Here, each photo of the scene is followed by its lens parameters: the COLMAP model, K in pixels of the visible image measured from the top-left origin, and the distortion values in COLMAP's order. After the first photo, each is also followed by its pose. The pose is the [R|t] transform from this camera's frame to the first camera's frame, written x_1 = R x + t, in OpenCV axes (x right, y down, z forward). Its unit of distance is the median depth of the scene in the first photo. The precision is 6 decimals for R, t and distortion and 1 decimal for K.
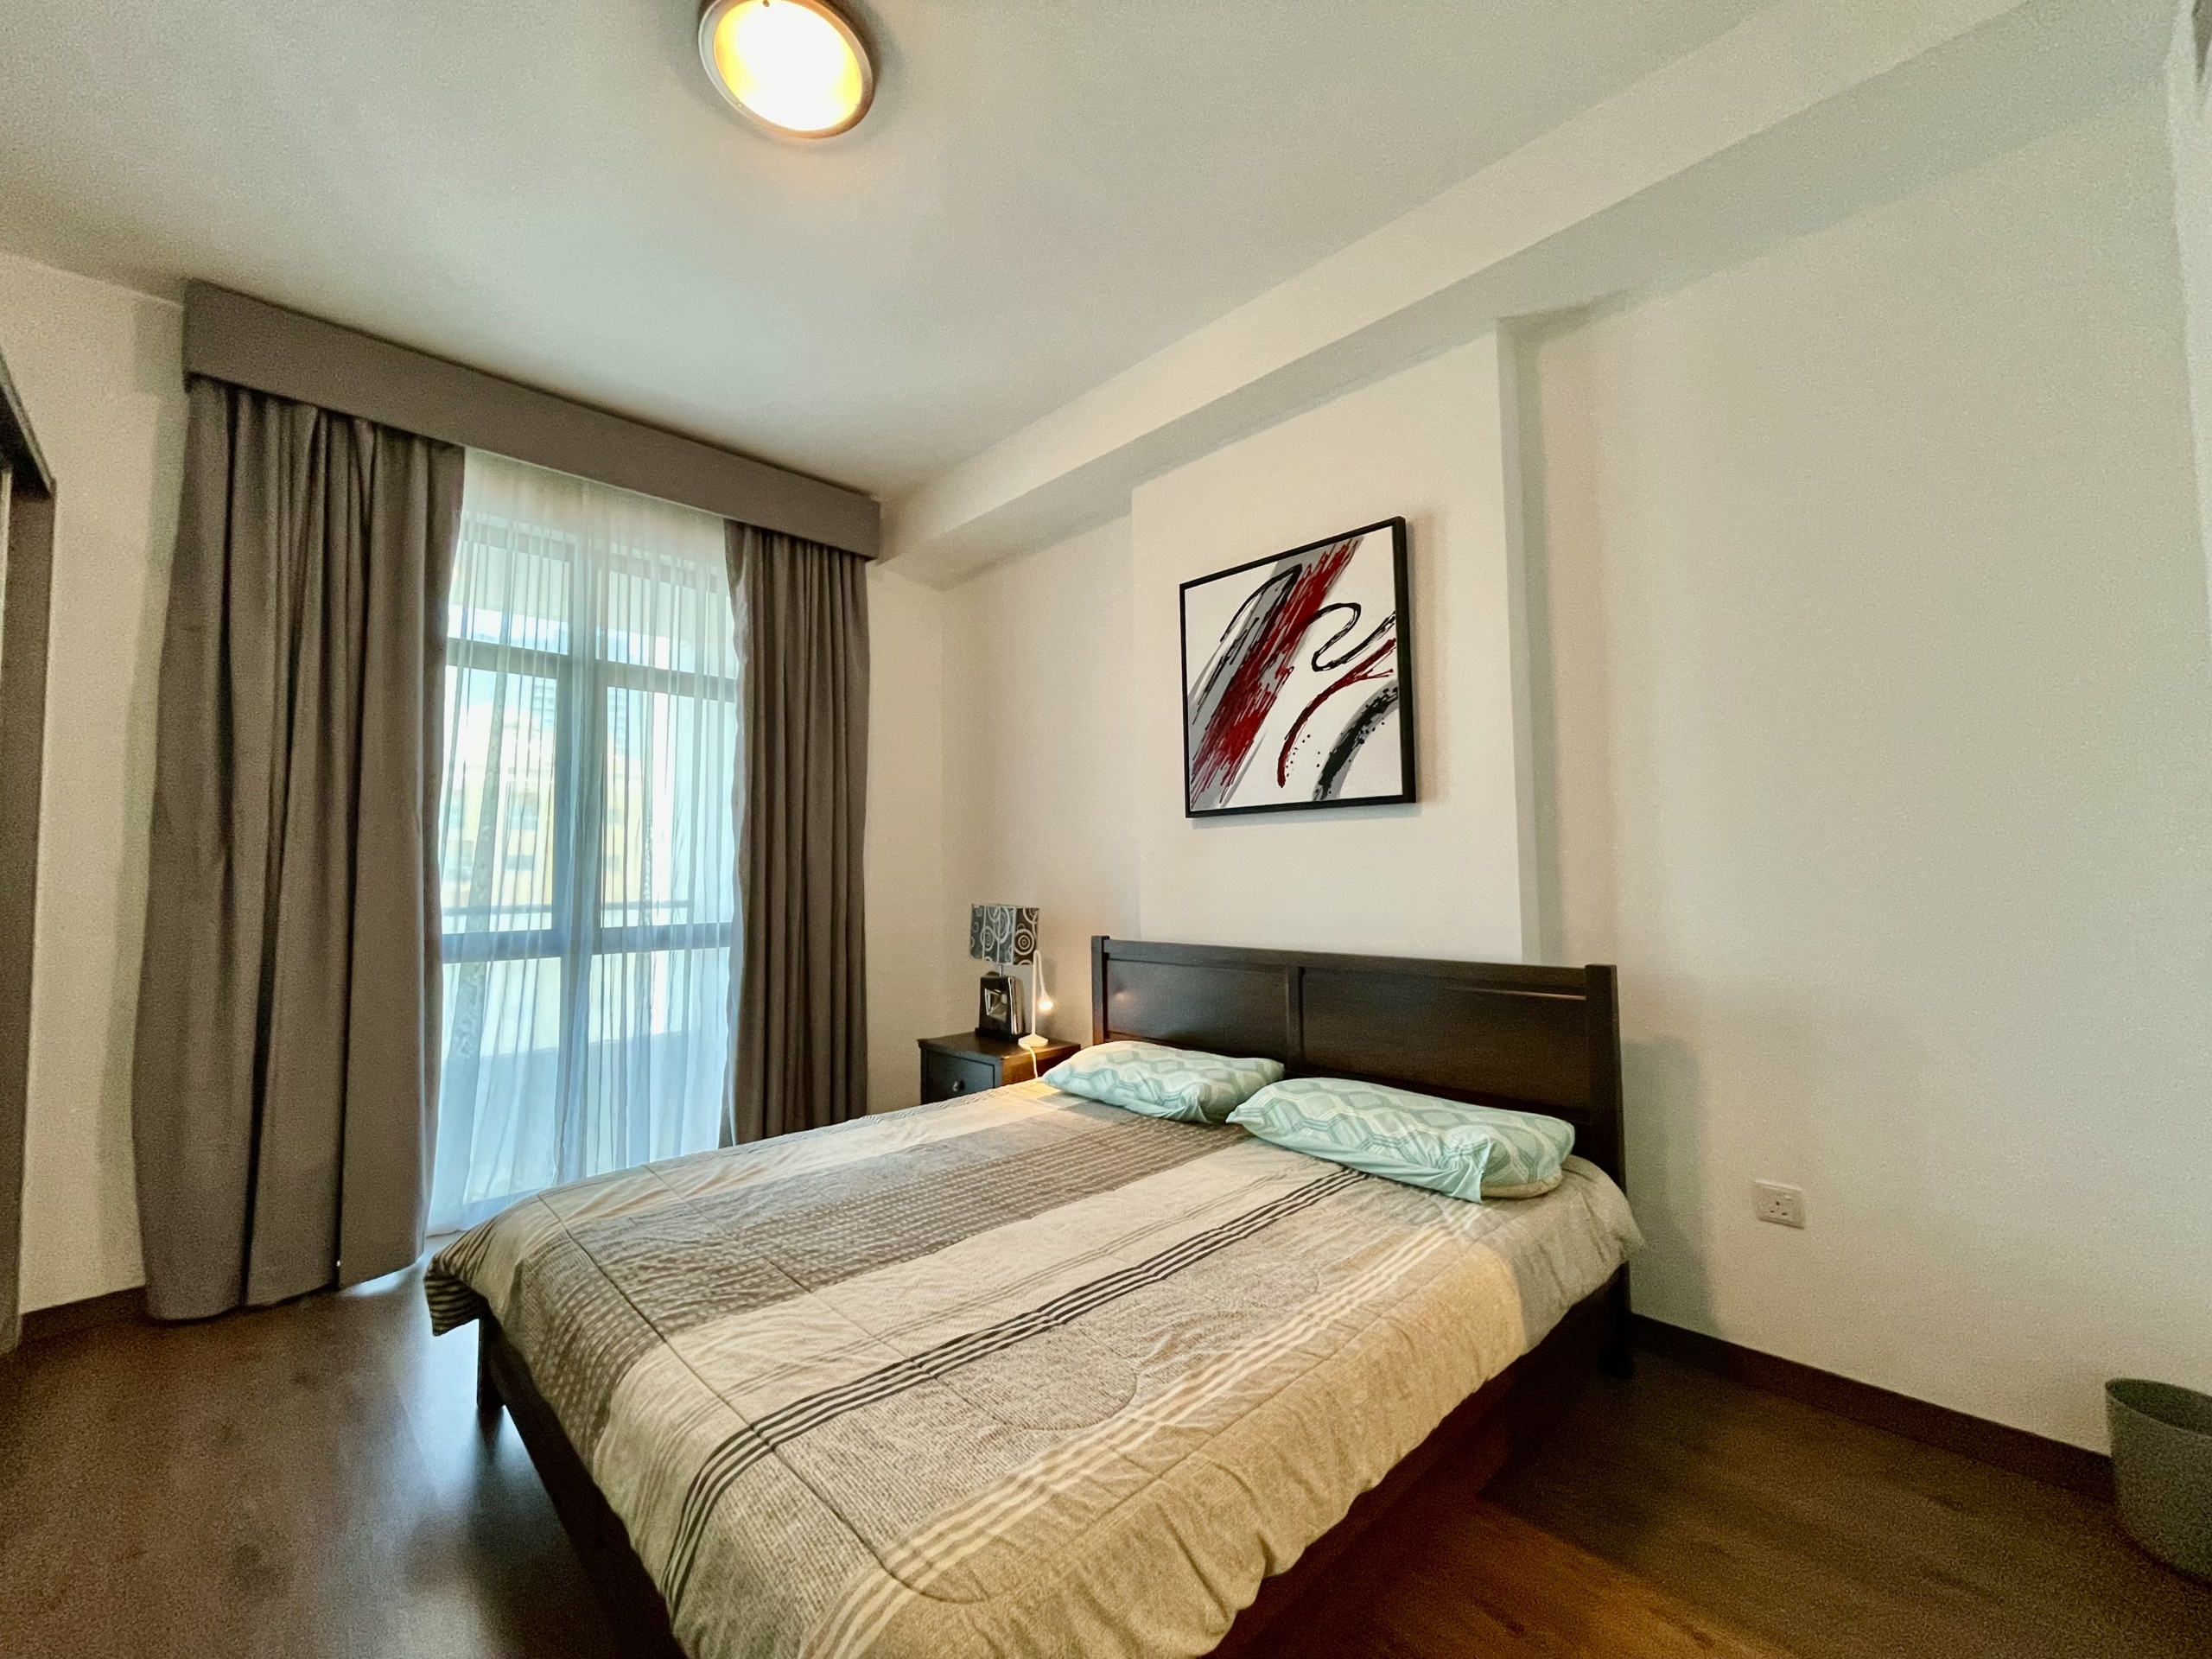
lens RADIAL K [[893.4, 0, 1109.3], [0, 893.4, 828.6], [0, 0, 1]] dist [-0.000001, -0.000067]
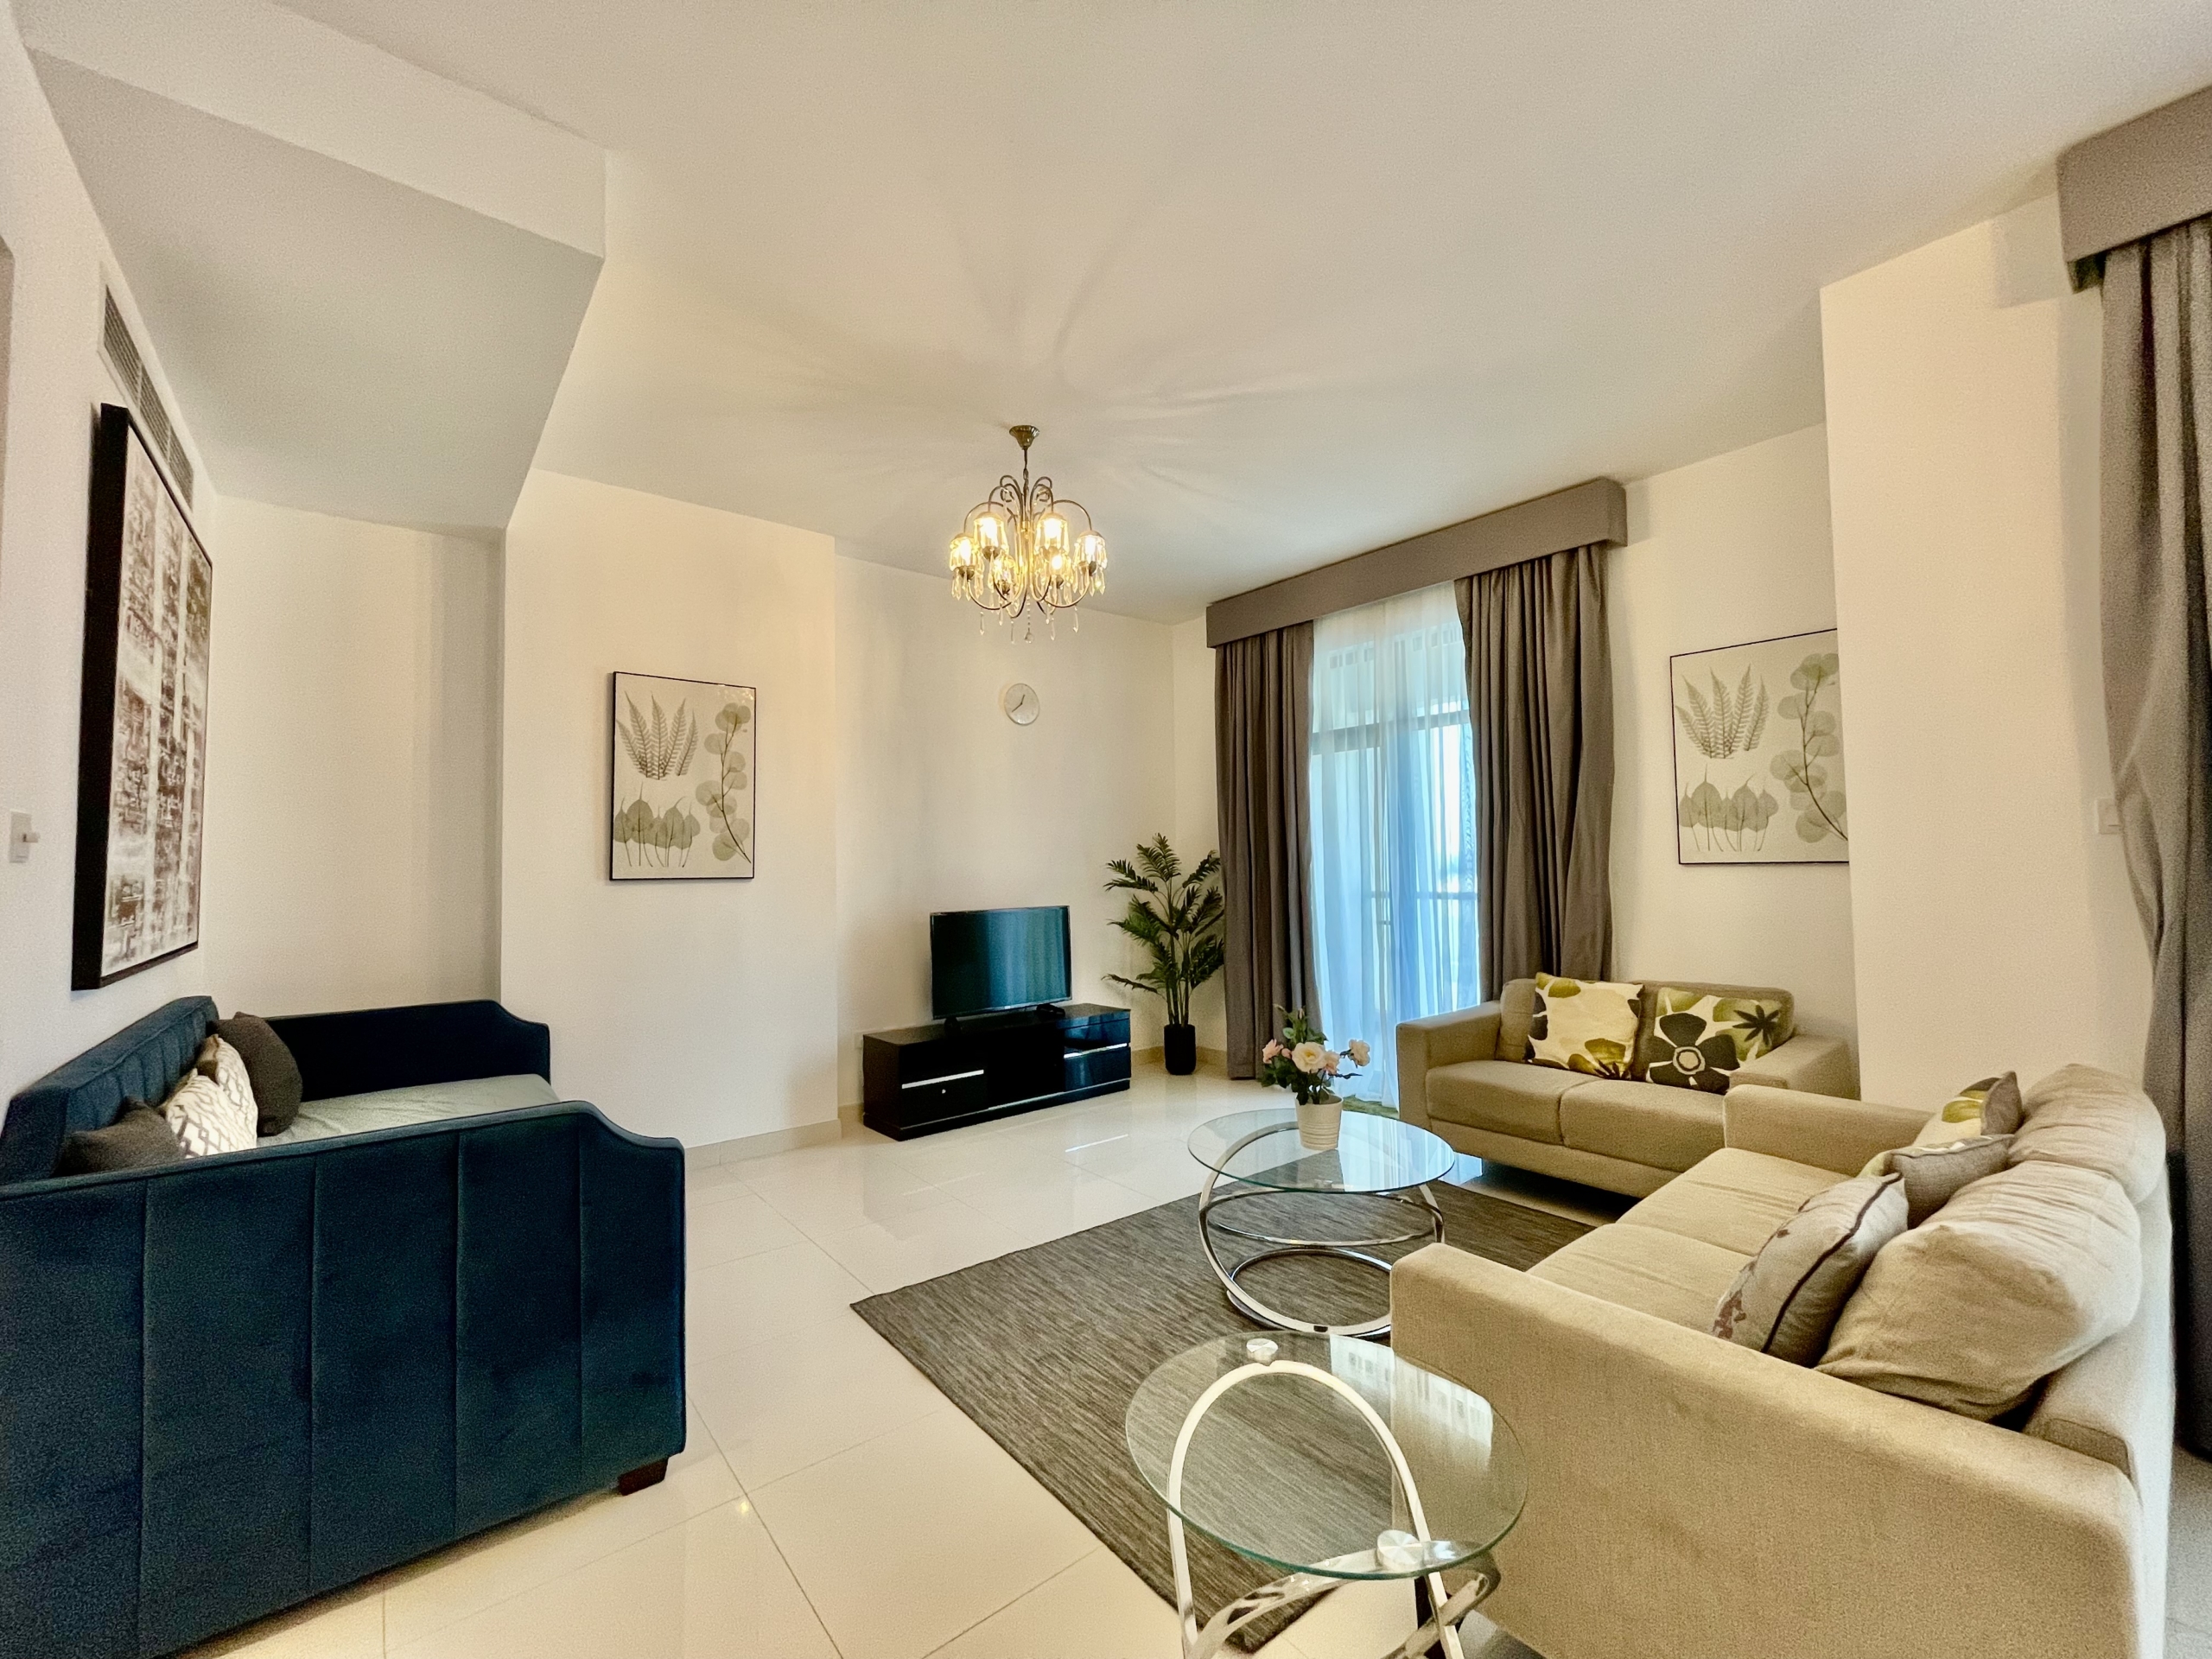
lens RADIAL K [[893.4, 0, 1109.3], [0, 893.4, 828.6], [0, 0, 1]] dist [-0.000001, -0.000067]
pose [[-0.084325, -0.023582, -0.996159, 0.895780], [0.062295, 0.997640, -0.028890, -0.005047], [0.994489, -0.064492, -0.082657, 0.660672]]
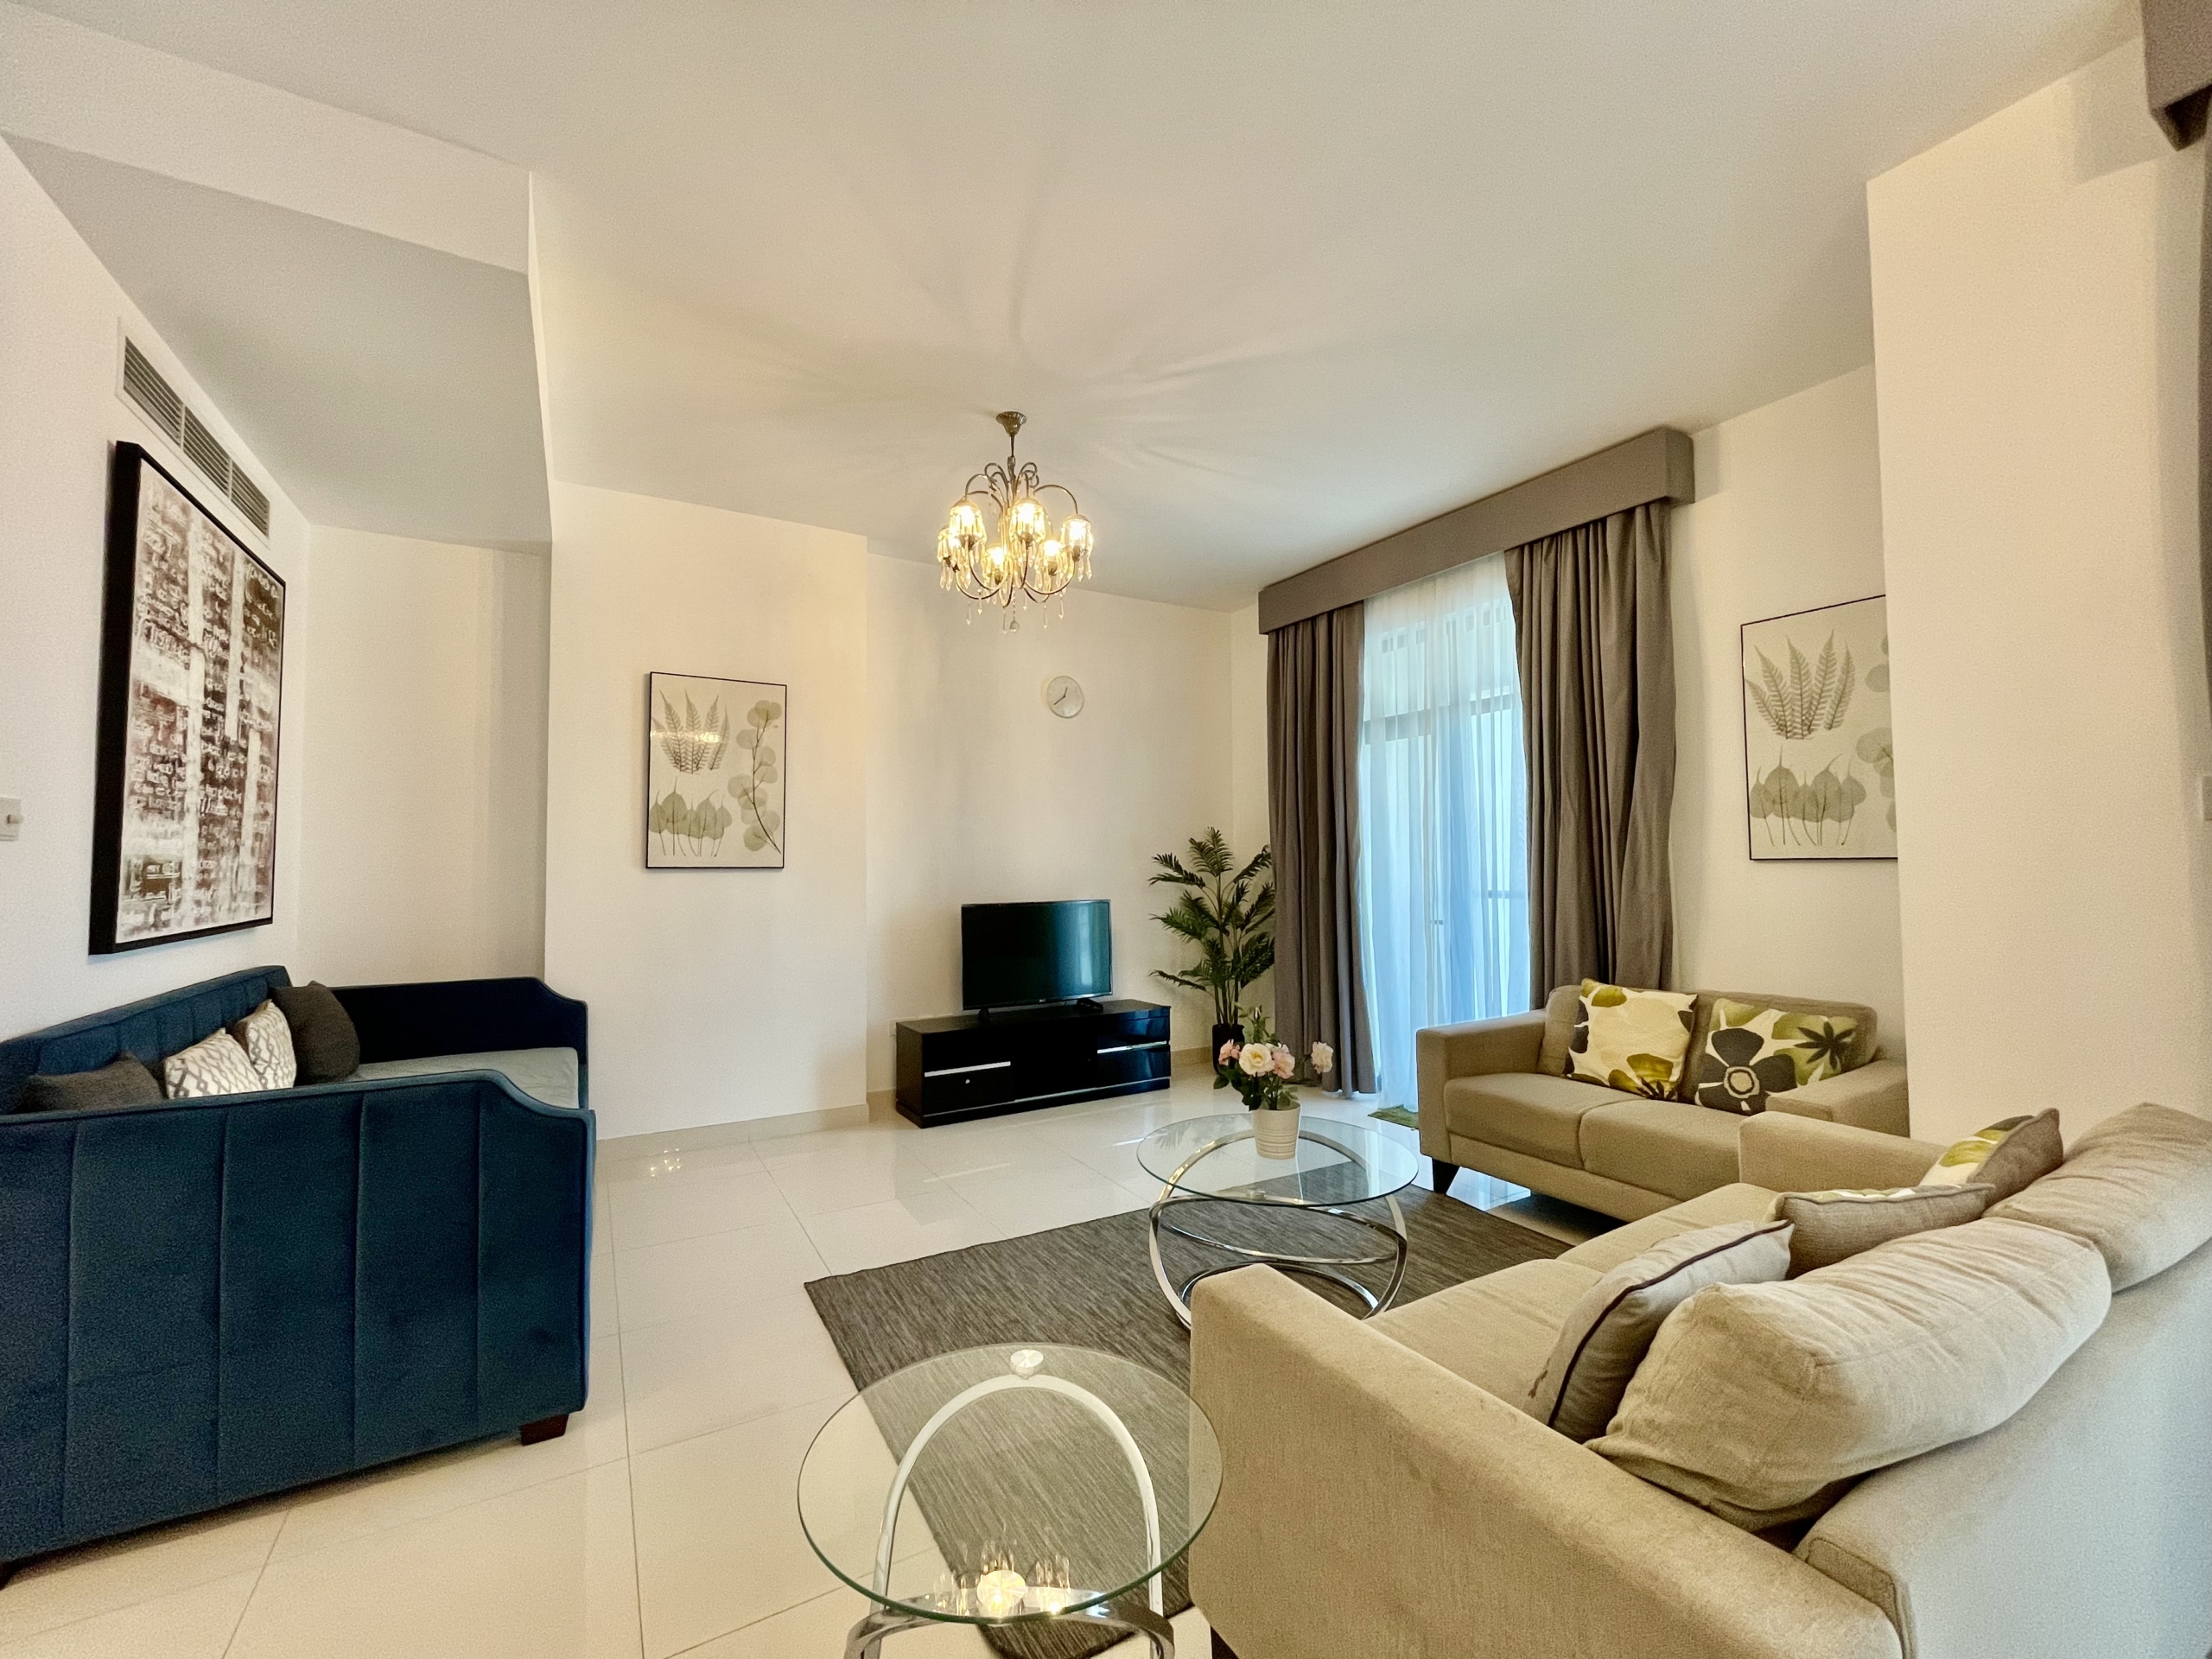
lens RADIAL K [[894.5, 0, 1130.4], [0, 894.5, 830.2], [0, 0, 1]] dist [-0.000085, 0.000130]
pose [[-0.235849, -0.021042, -0.971562, 0.837625], [0.056167, 0.997799, -0.035246, 0.016110], [0.970165, -0.062883, -0.234148, 0.853334]]
